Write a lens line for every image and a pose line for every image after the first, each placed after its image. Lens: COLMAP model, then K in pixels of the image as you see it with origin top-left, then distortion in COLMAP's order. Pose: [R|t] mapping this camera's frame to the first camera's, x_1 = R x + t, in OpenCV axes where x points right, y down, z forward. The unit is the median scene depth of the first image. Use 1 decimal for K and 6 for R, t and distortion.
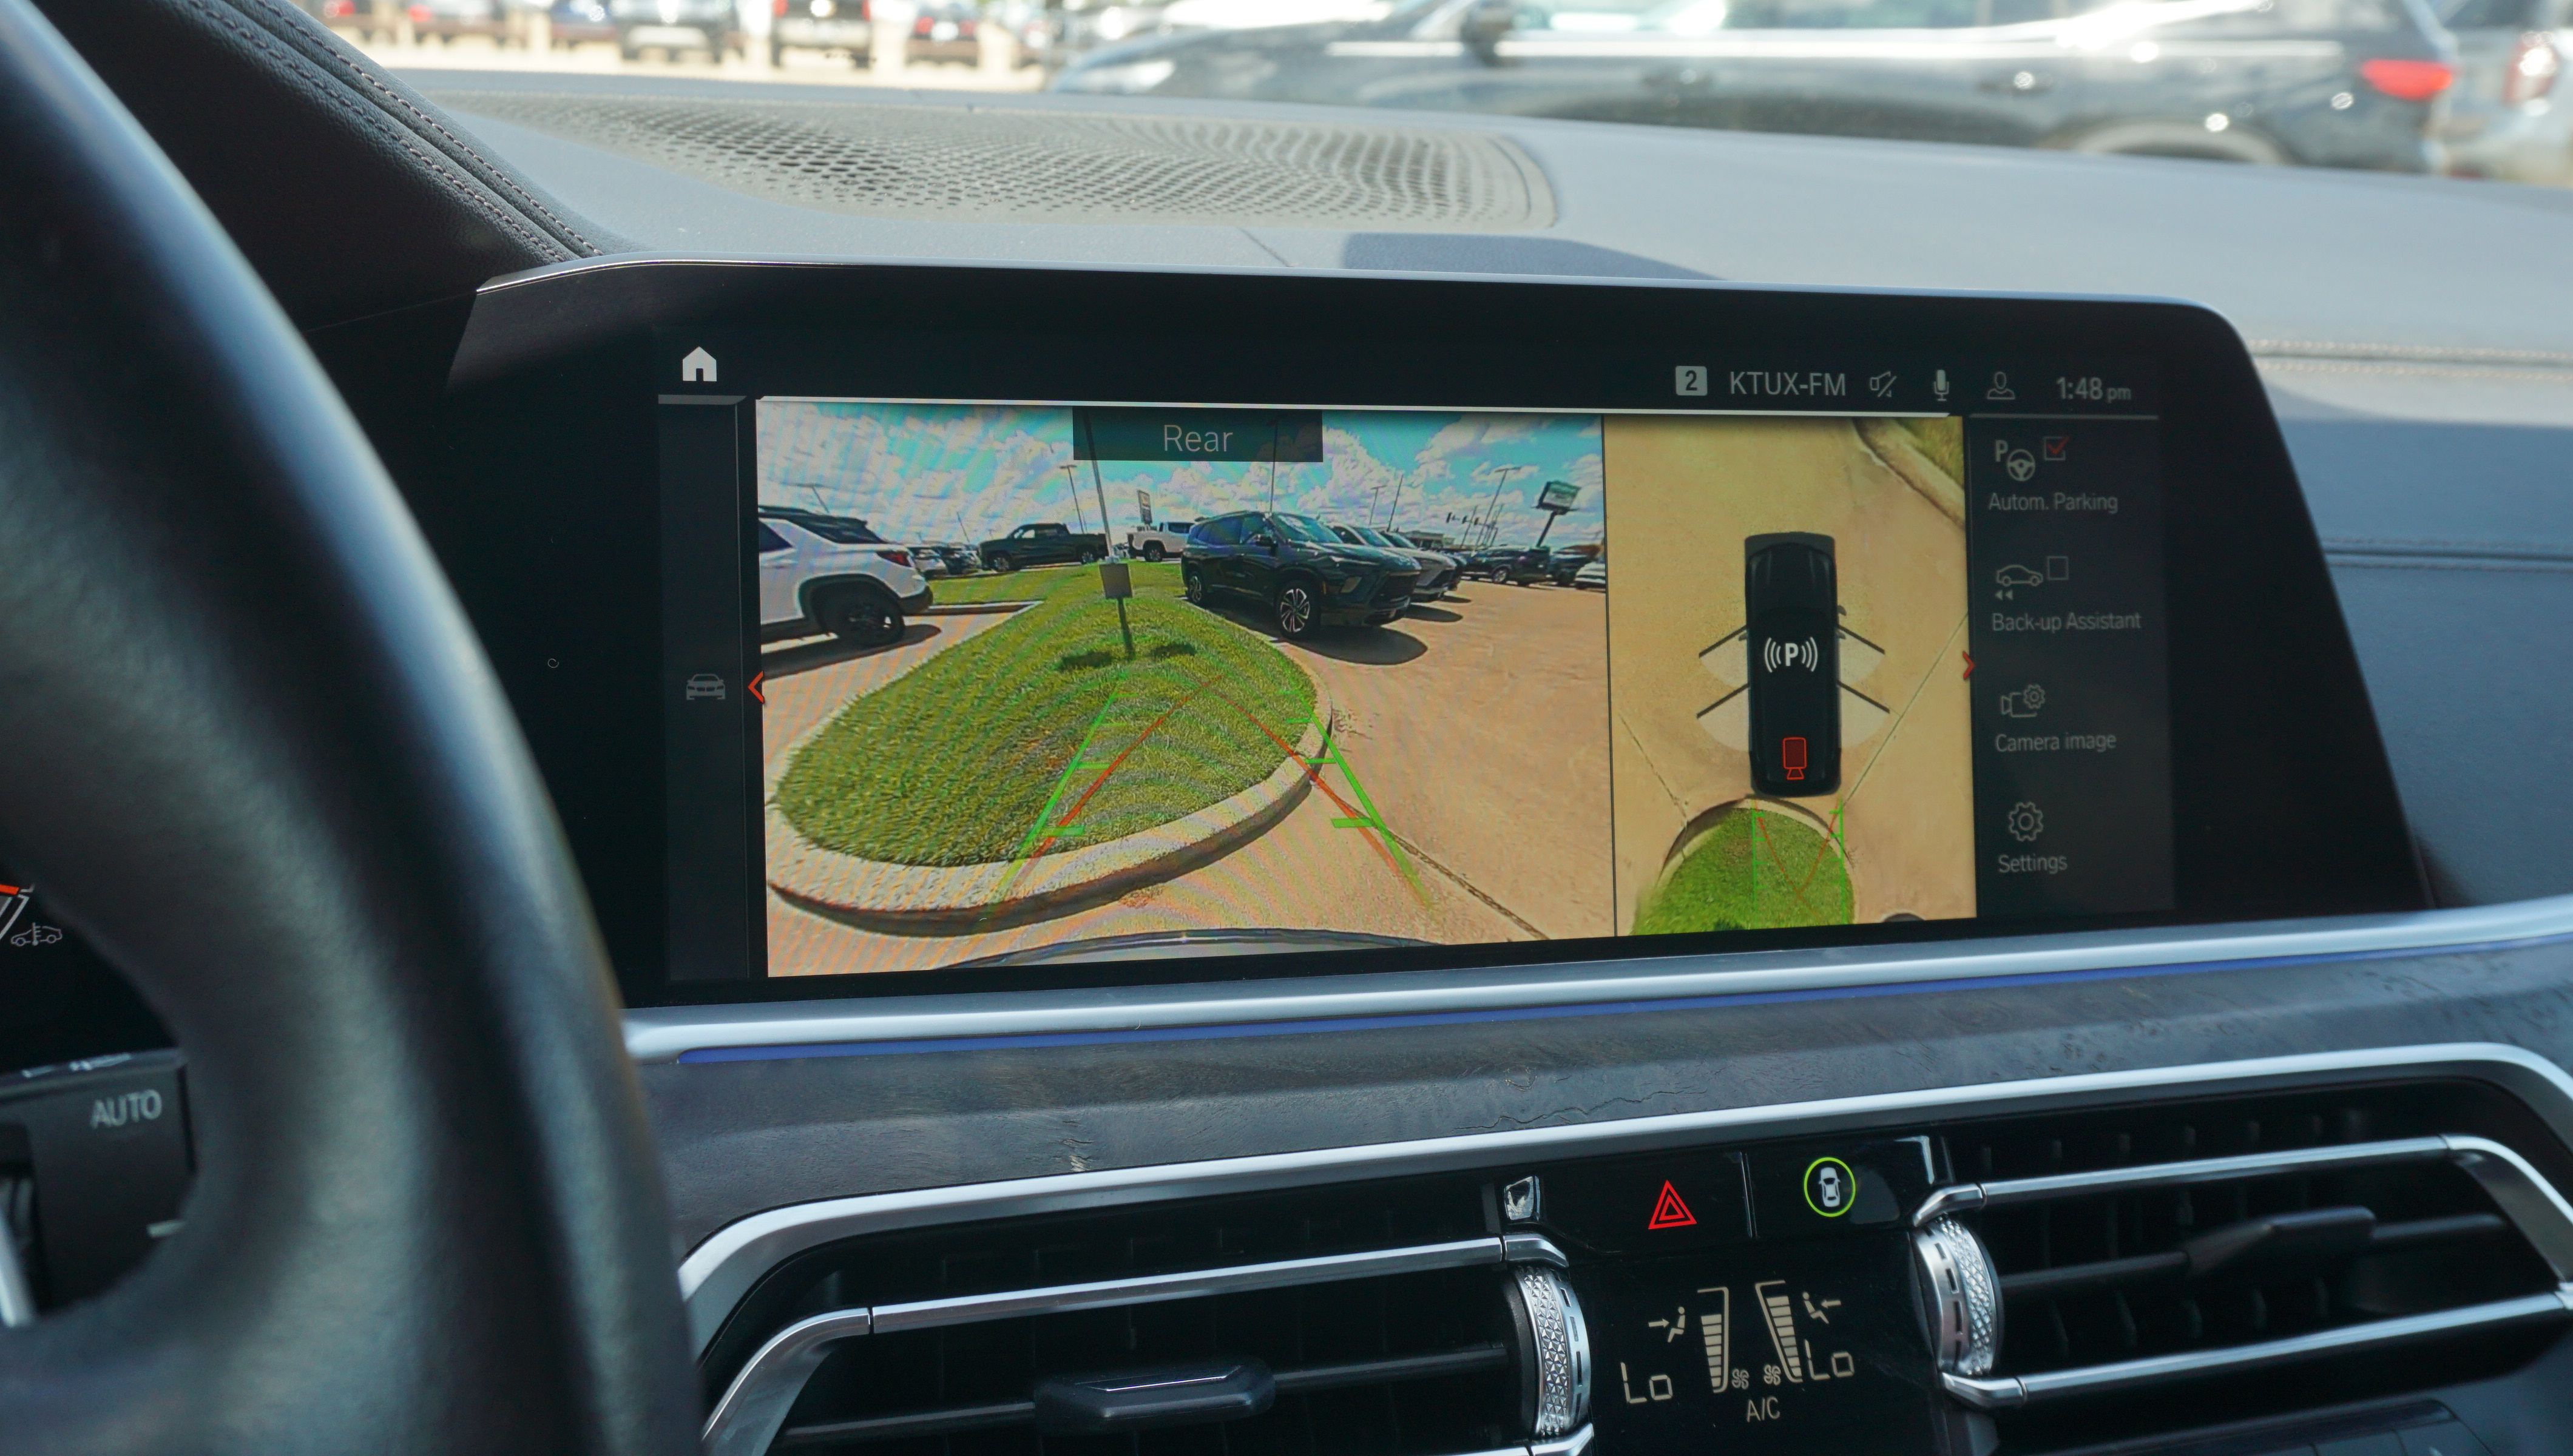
lens RADIAL K [[2466.7, 0, 1301.1], [0, 2466.7, 731.9], [0, 0, 1]] dist [-0.006567, 0.000000]
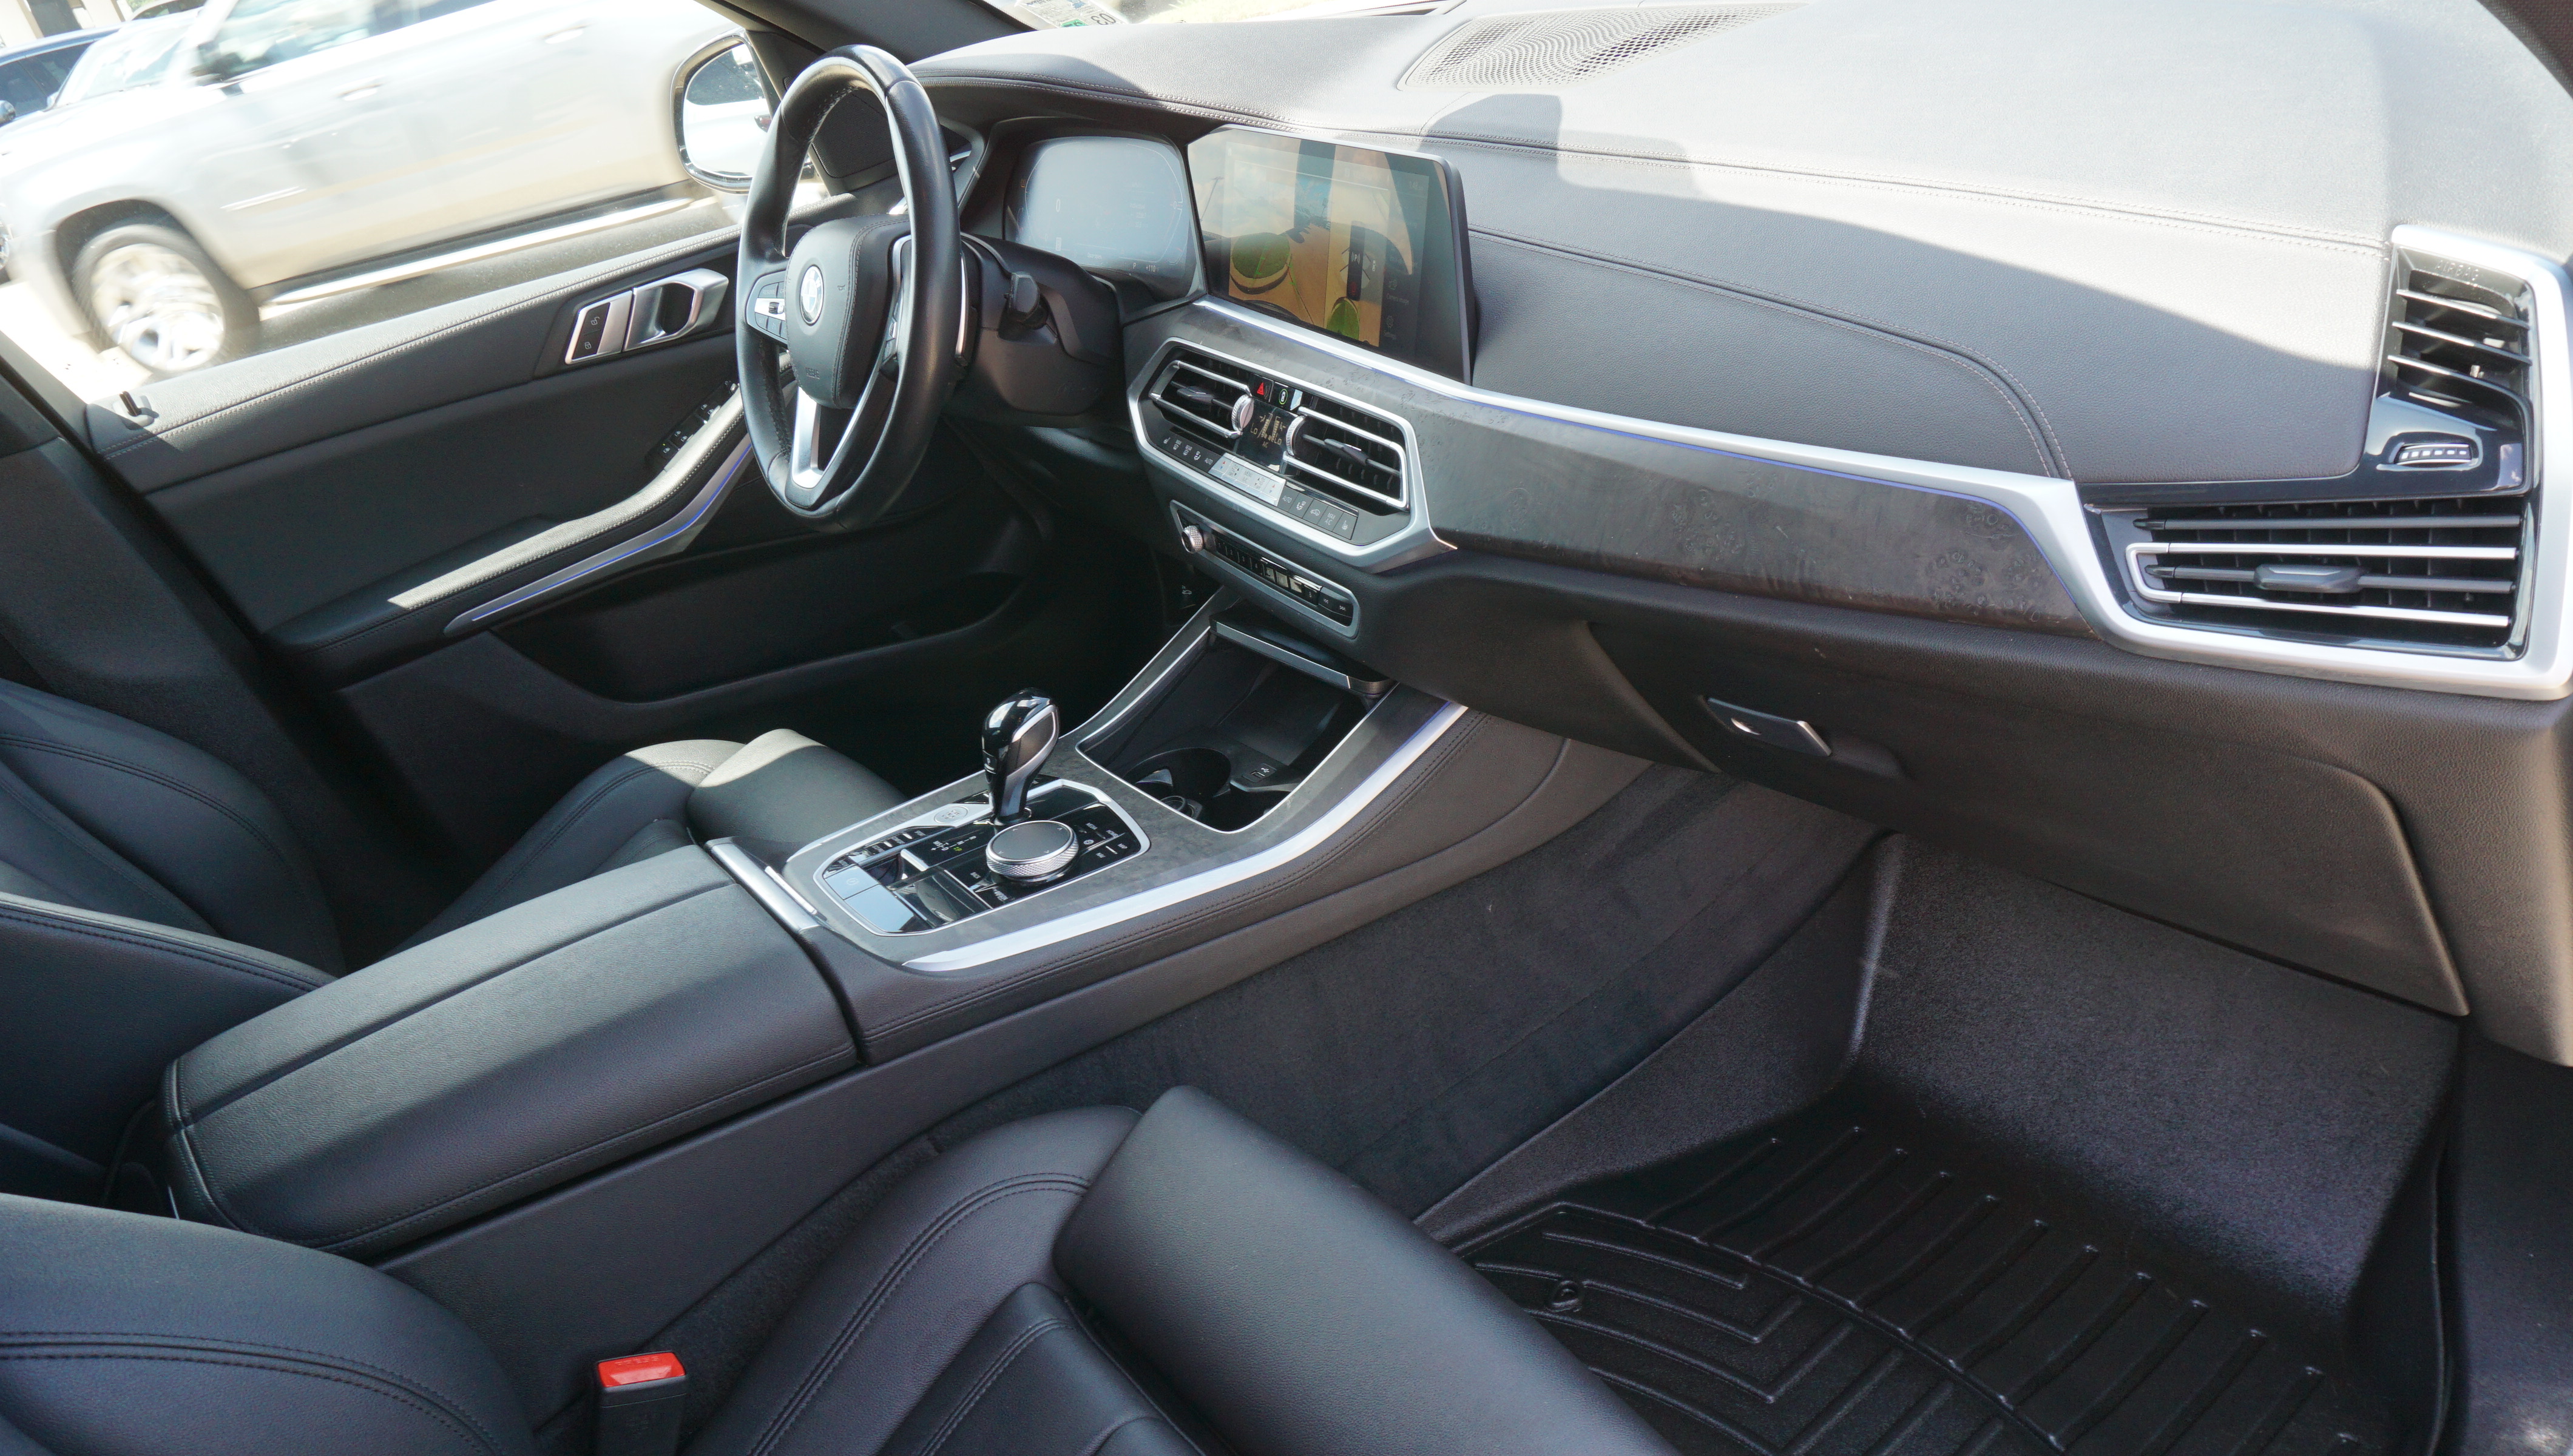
lens RADIAL K [[1730.8, 0, 1310.8], [0, 1730.8, 740.6], [0, 0, 1]] dist [-0.049018, 0.040137]
pose [[0.166219, 0.388921, -0.906152, 2.877630], [-0.061082, 0.921232, 0.384189, -0.359896], [0.984195, -0.008510, 0.176882, 0.558234]]
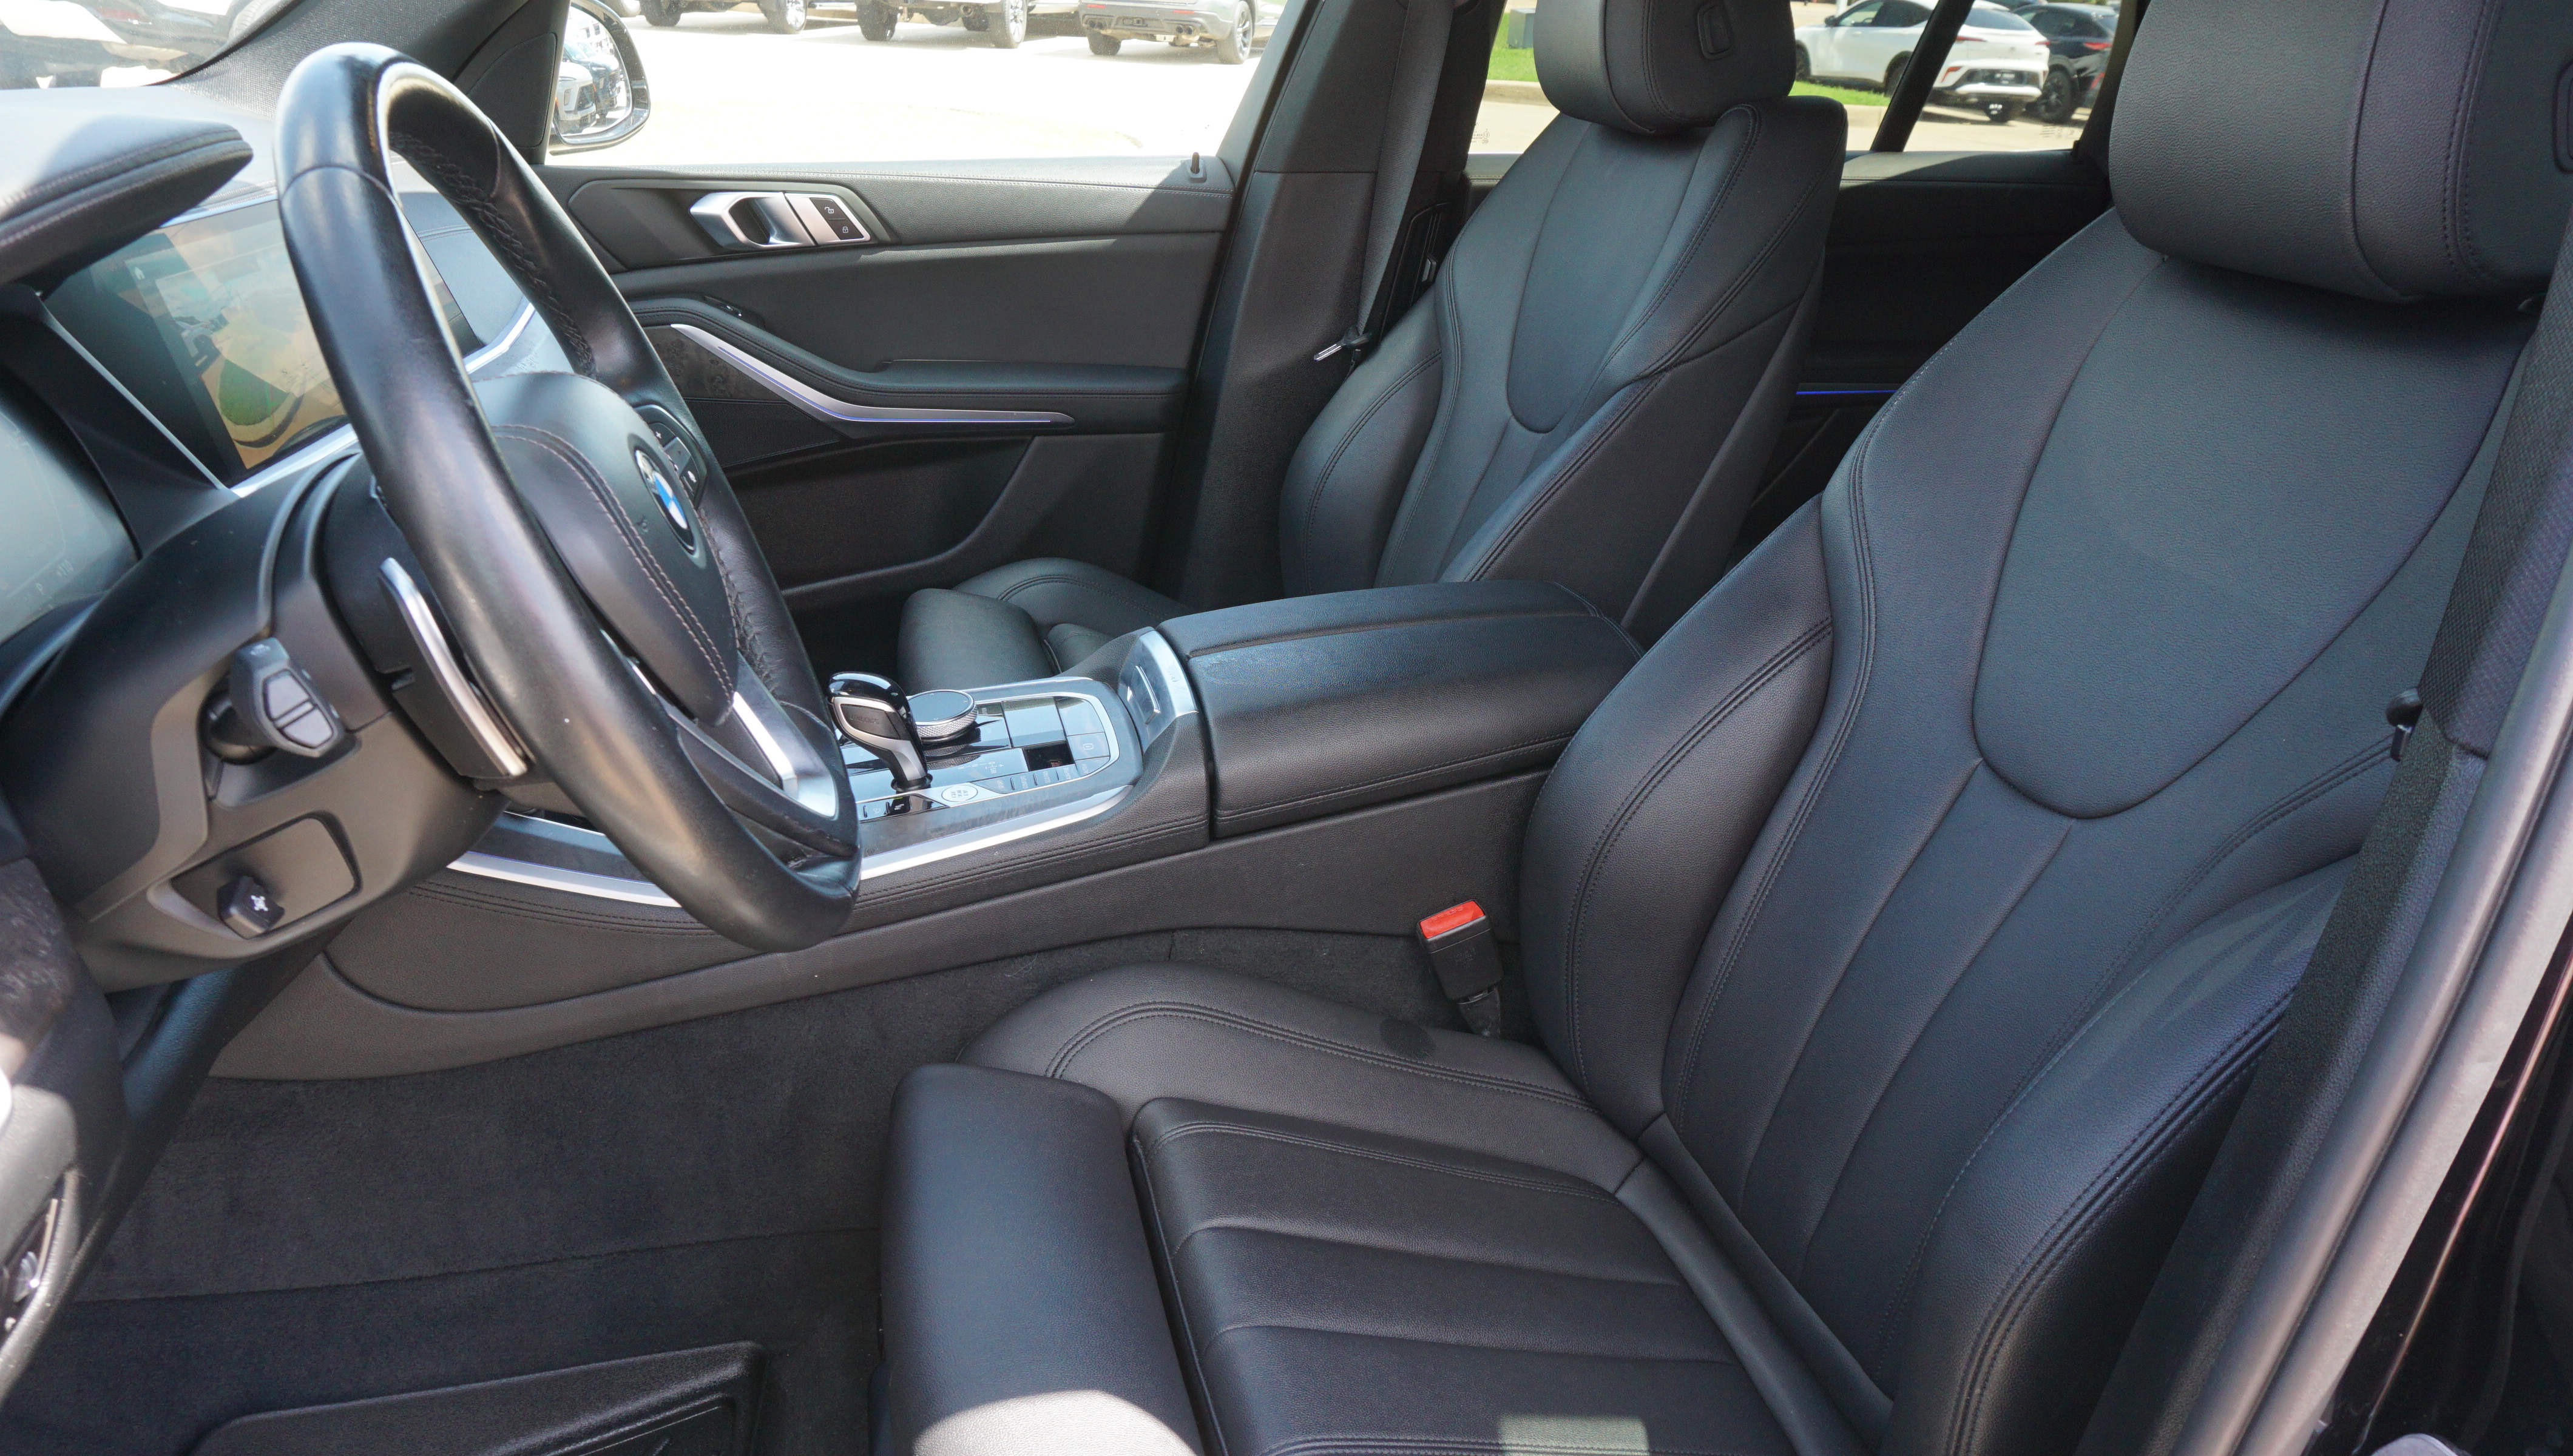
lens RADIAL K [[1730.8, 0, 1292.2], [0, 1730.8, 729.3], [0, 0, 1]] dist [-0.049018, 0.040137]
pose [[0.192441, -0.419499, 0.887123, -1.910935], [0.200913, 0.901713, 0.382815, -0.154798], [-0.960521, 0.104565, 0.257810, -0.723809]]
